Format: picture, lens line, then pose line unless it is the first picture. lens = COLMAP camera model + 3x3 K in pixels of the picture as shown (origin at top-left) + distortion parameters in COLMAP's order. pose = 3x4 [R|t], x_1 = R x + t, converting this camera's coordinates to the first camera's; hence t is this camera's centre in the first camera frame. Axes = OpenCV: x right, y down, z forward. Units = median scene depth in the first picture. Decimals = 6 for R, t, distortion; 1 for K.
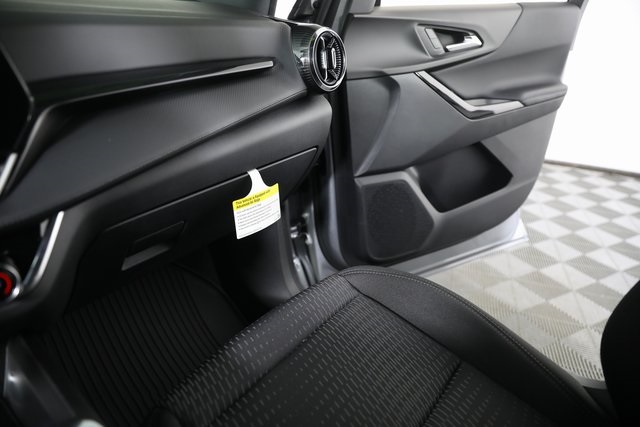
lens RADIAL K [[432.6, 0, 320.0], [0, 432.6, 213.5], [0, 0, 1]] dist [-0.103498, 0.065809]
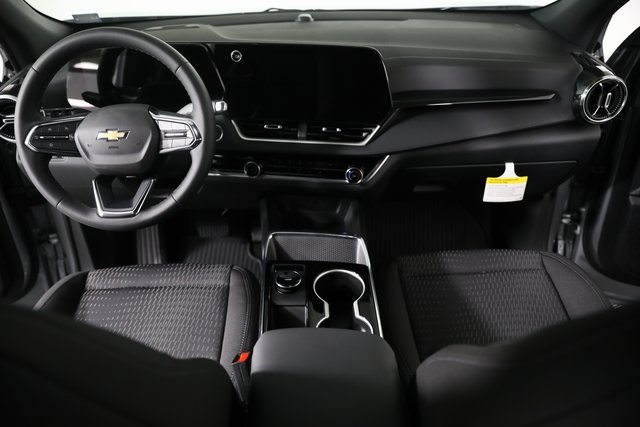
lens RADIAL K [[432.6, 0, 318.0], [0, 432.6, 215.4], [0, 0, 1]] dist [-0.103498, 0.065809]
pose [[0.625365, 0.407763, -0.665318, 0.314400], [-0.299713, 0.912724, 0.277680, -0.092187], [0.720479, 0.025753, 0.692998, -0.330909]]
